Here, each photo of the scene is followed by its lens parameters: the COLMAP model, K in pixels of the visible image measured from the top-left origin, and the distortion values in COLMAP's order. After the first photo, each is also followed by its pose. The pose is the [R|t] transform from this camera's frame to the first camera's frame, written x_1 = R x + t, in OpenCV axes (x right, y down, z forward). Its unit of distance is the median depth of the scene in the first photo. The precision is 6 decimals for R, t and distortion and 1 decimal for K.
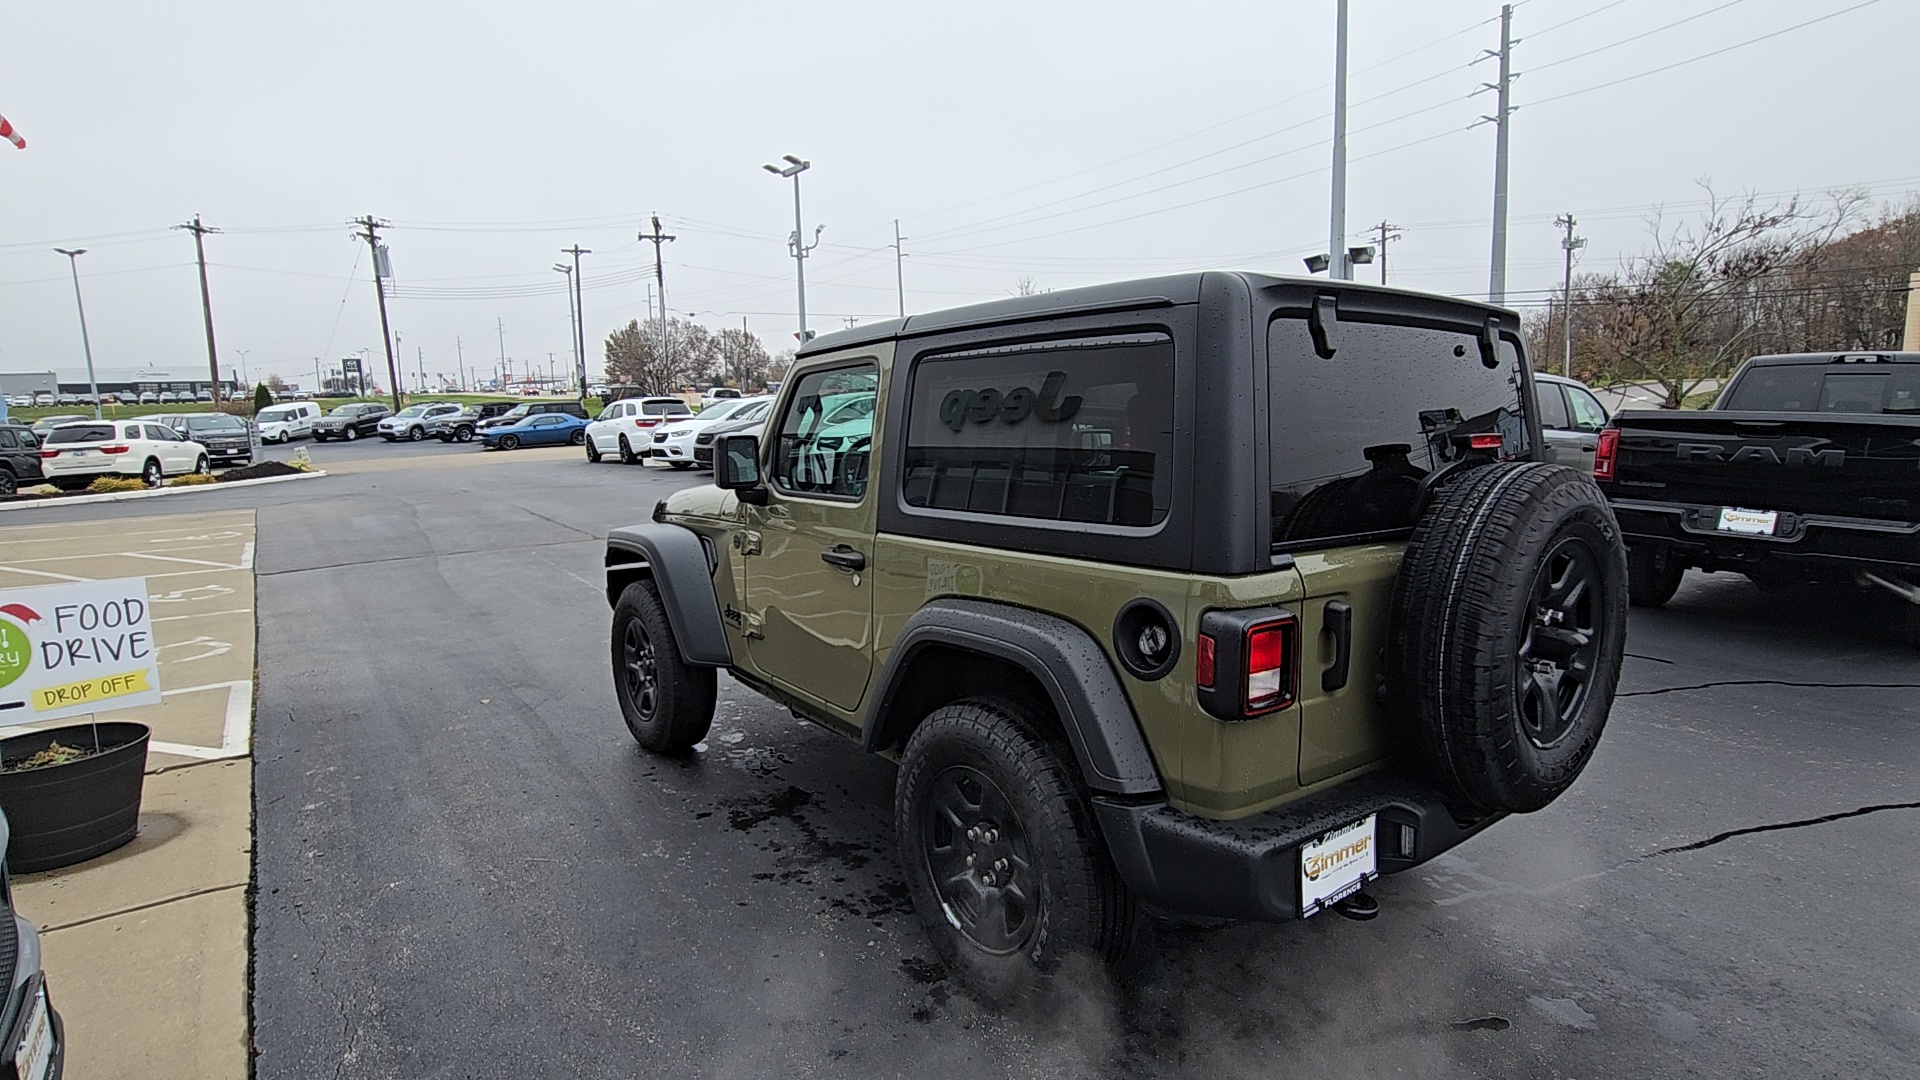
lens RADIAL K [[965.5, 0, 949.6], [0, 965.5, 544.4], [0, 0, 1]] dist [0.003040, -0.002044]
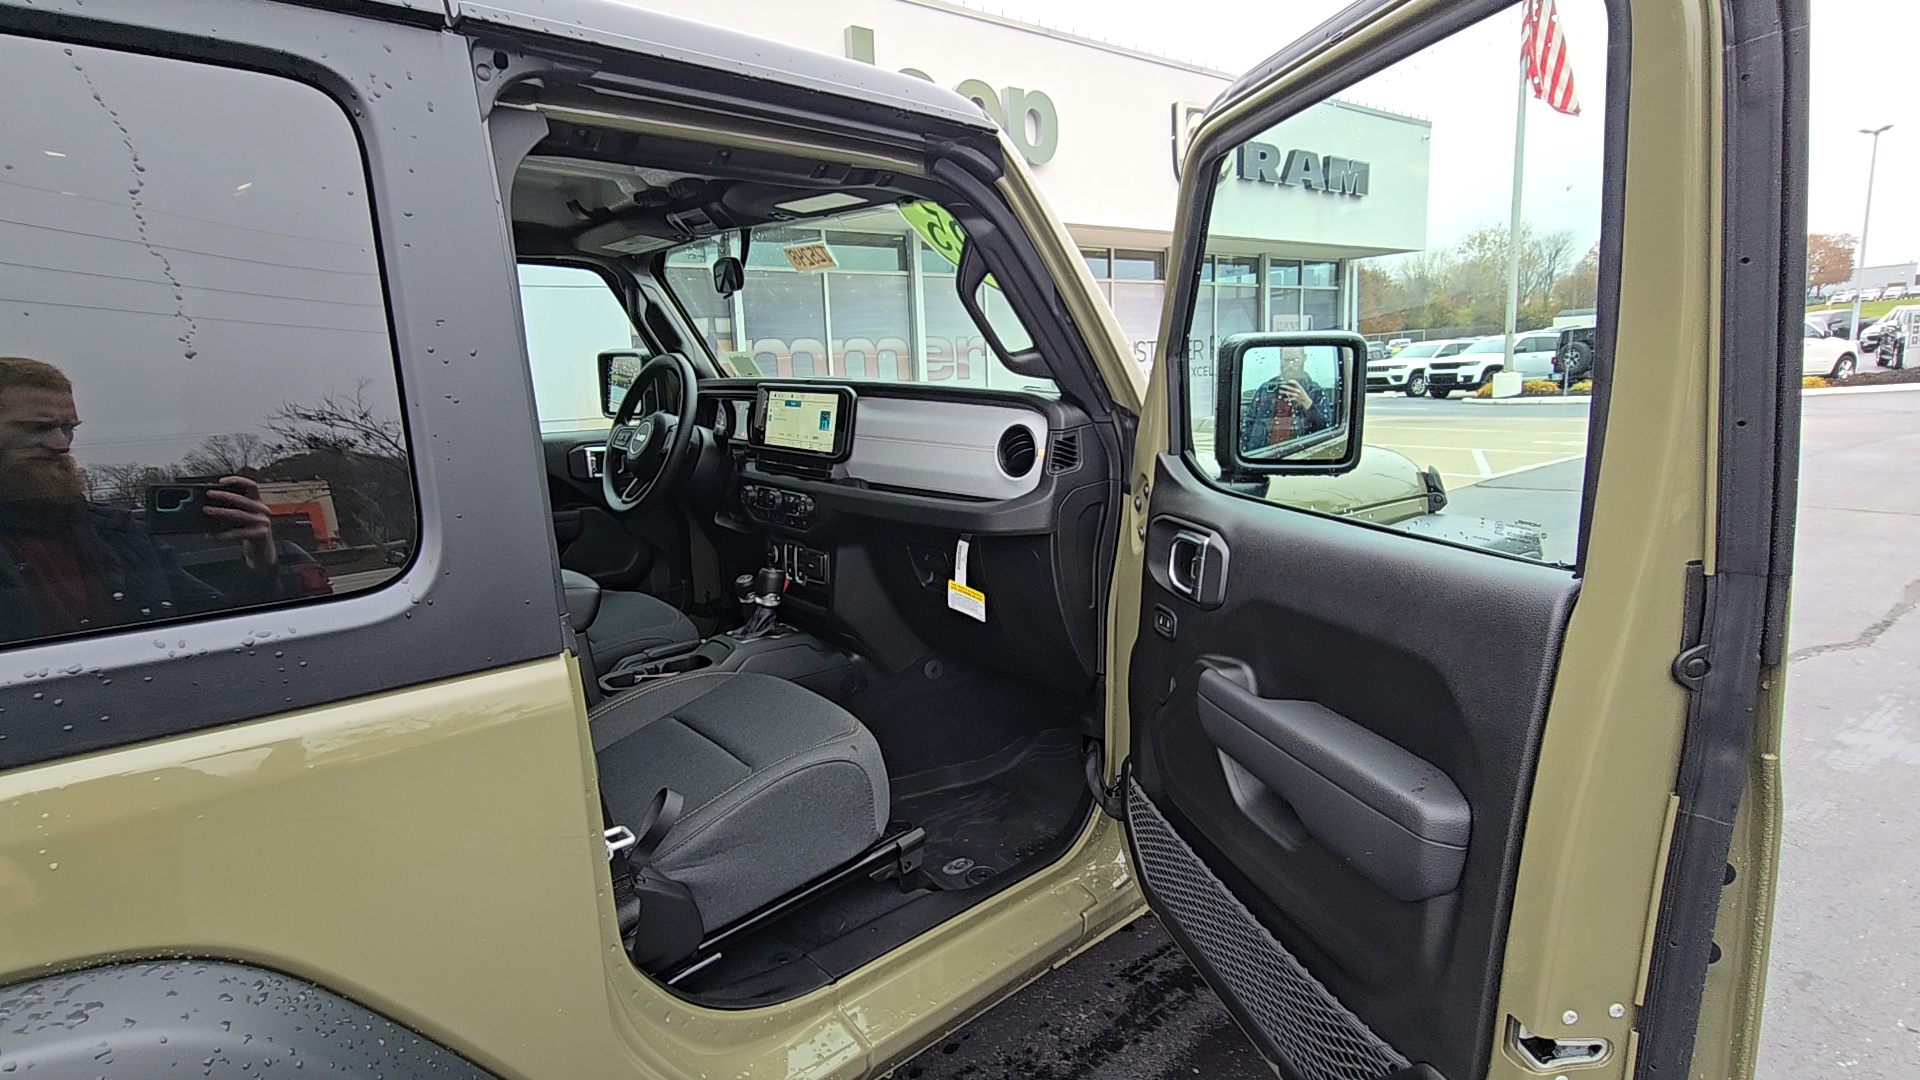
lens RADIAL K [[965.5, 0, 952.8], [0, 965.5, 545.1], [0, 0, 1]] dist [0.003040, -0.002044]
pose [[0.041415, 0.209018, -0.977034, 0.070617], [-0.103582, 0.973502, 0.203872, -0.017916], [0.993758, 0.092760, 0.061968, 0.149096]]
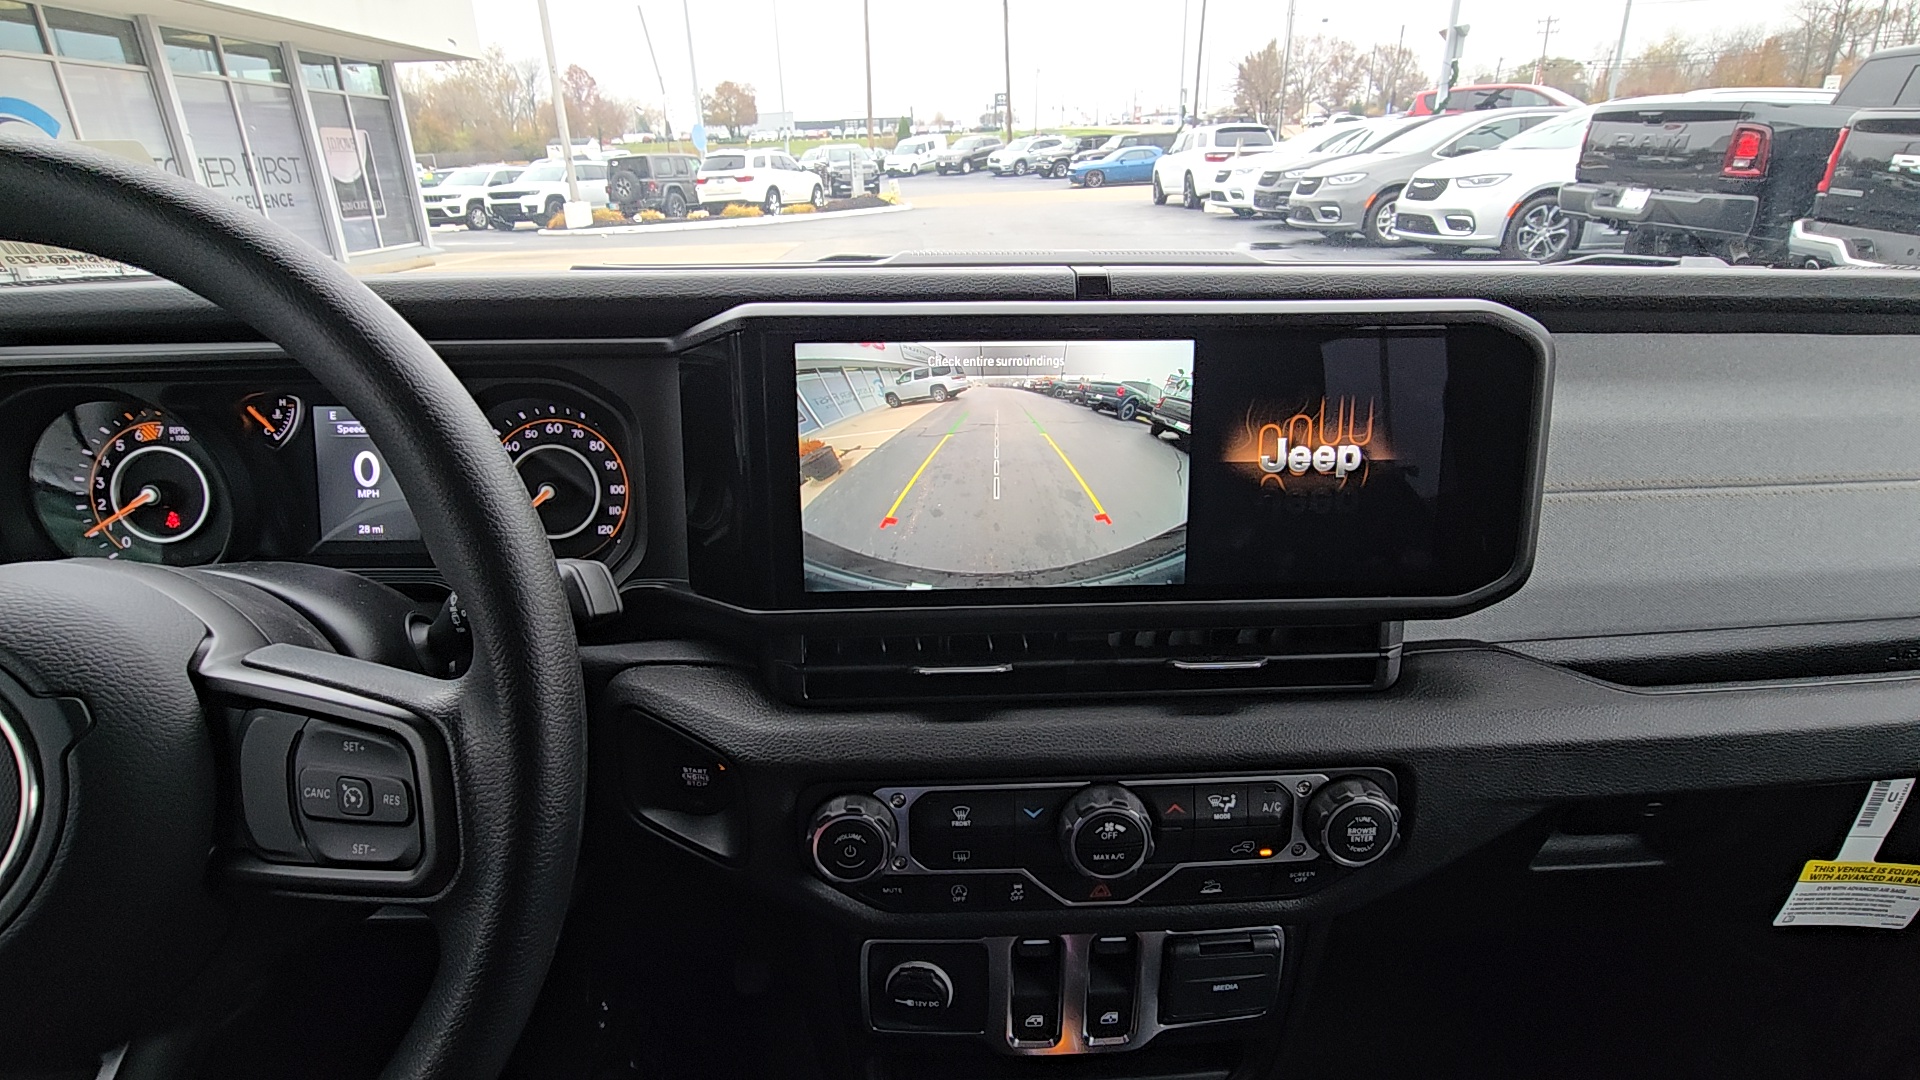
lens RADIAL K [[965.5, 0, 951.8], [0, 965.5, 538.6], [0, 0, 1]] dist [0.003040, -0.002044]
pose [[0.822955, 0.215431, -0.525675, 0.005557], [-0.079670, 0.959931, 0.268673, -0.014079], [0.562492, -0.179225, 0.807143, 0.126786]]
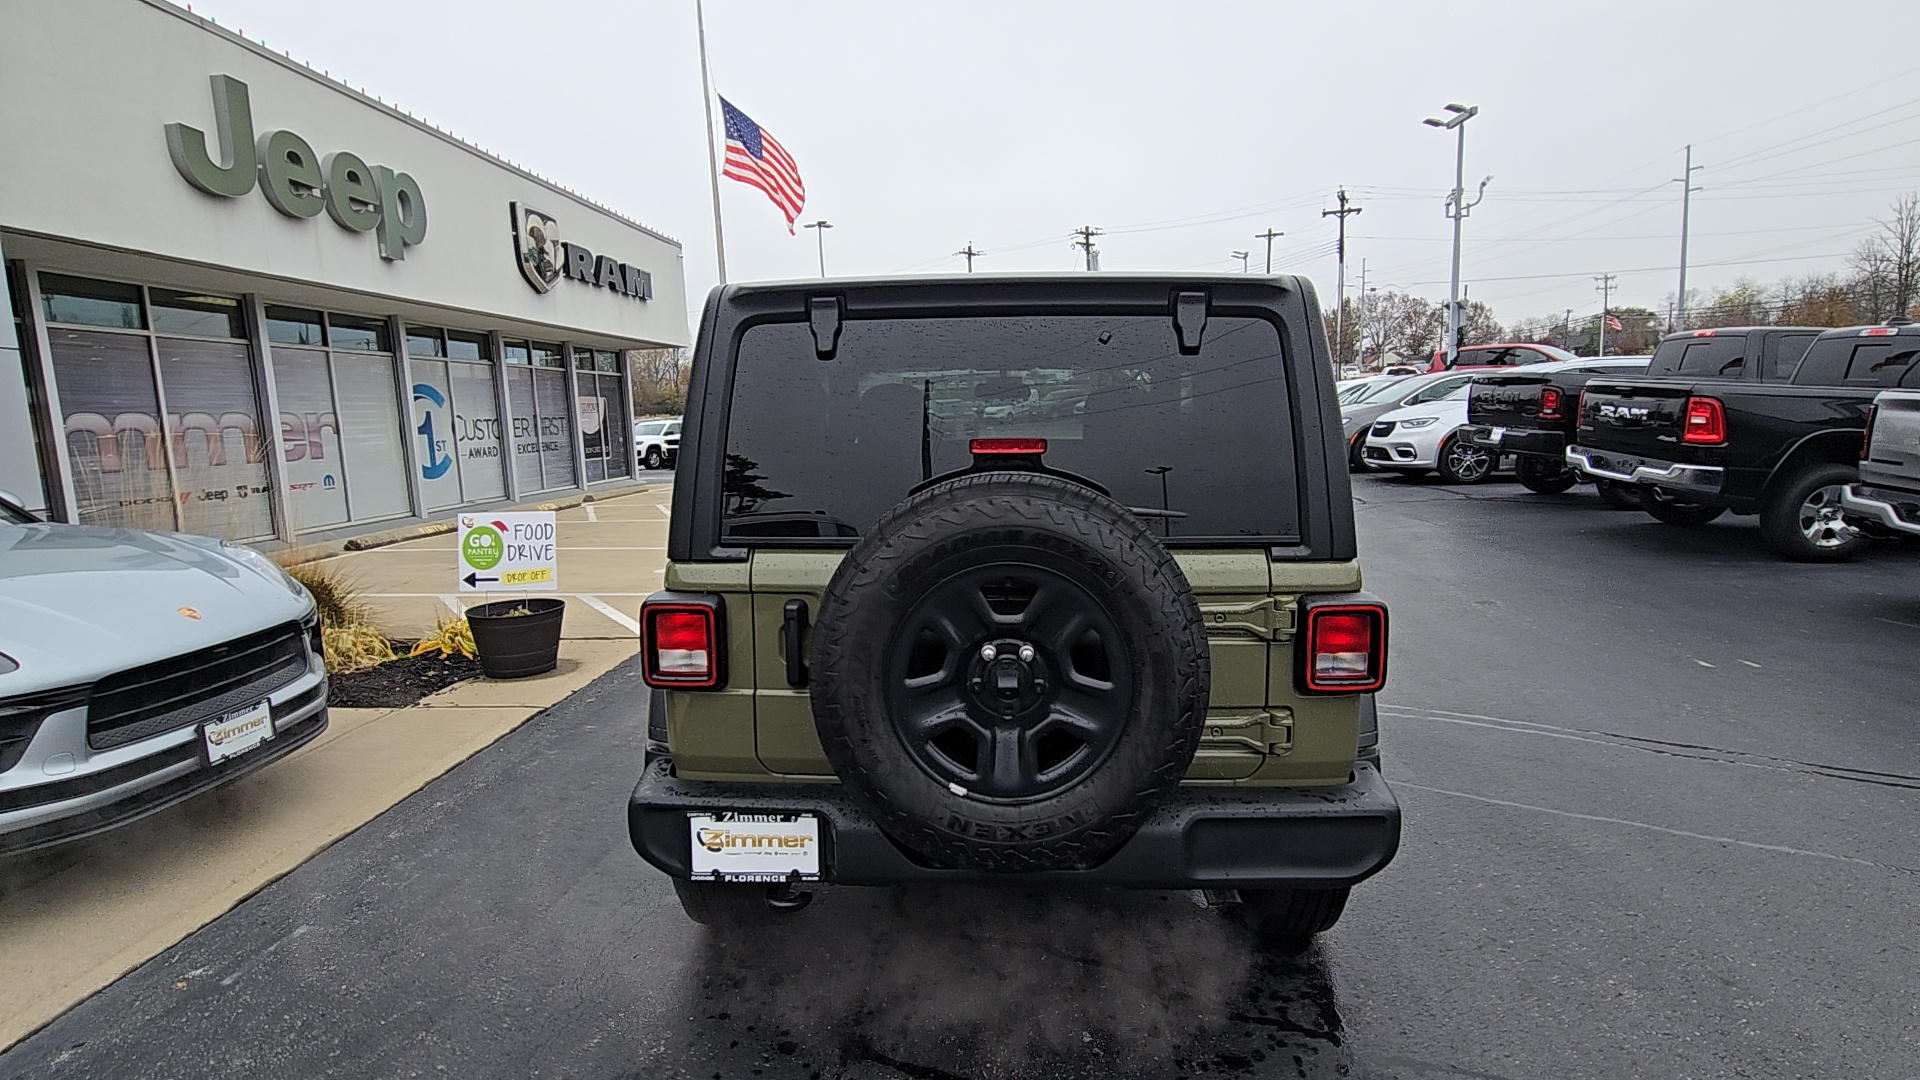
lens RADIAL K [[965.5, 0, 951.2], [0, 965.5, 546.2], [0, 0, 1]] dist [0.003040, -0.002044]
pose [[0.763153, 0.089095, -0.640047, 0.087992], [-0.075599, 0.995958, 0.048498, -0.004464], [0.641781, 0.011376, 0.766804, 0.024425]]
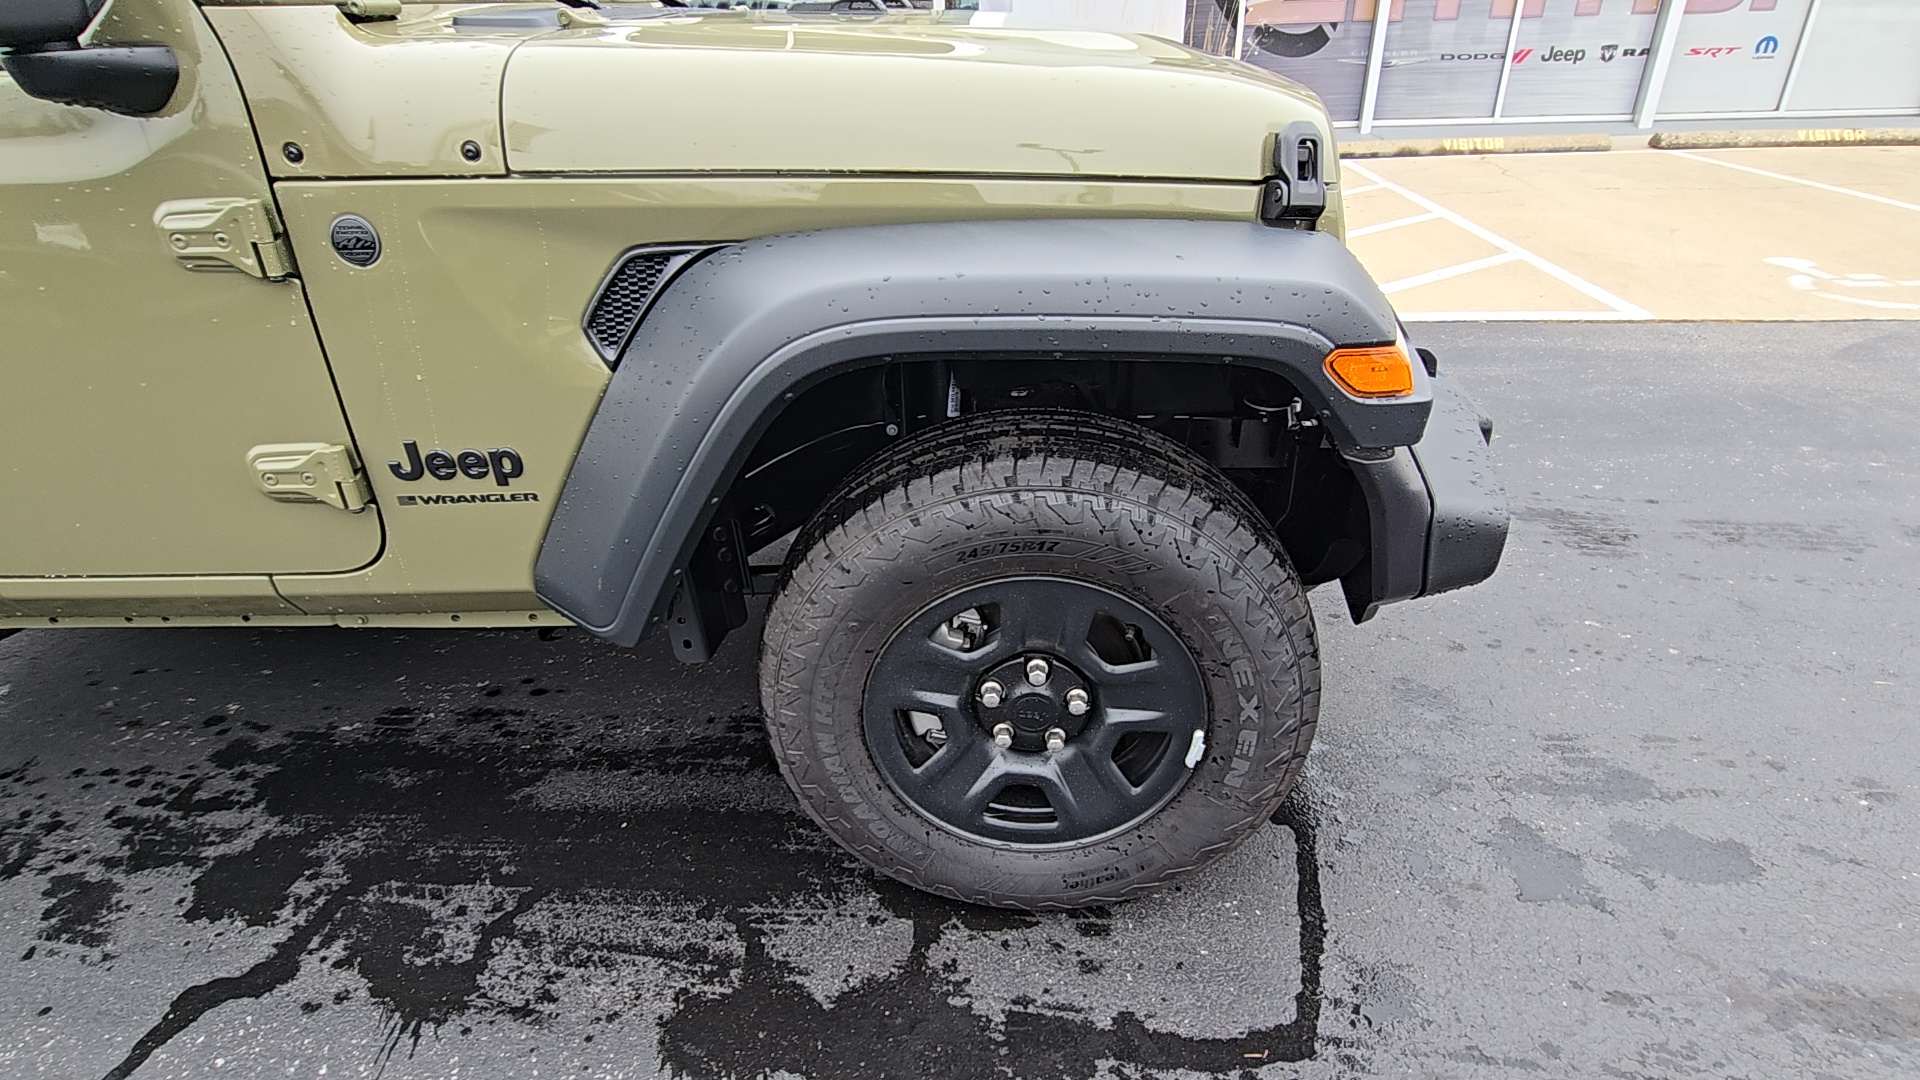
lens RADIAL K [[965.5, 0, 950.8], [0, 965.5, 541.1], [0, 0, 1]] dist [0.003040, -0.002044]
pose [[-0.660418, 0.388878, -0.642357, 0.030184], [-0.054753, 0.828235, 0.557700, -0.019075], [0.748899, 0.403486, -0.525689, 0.214829]]
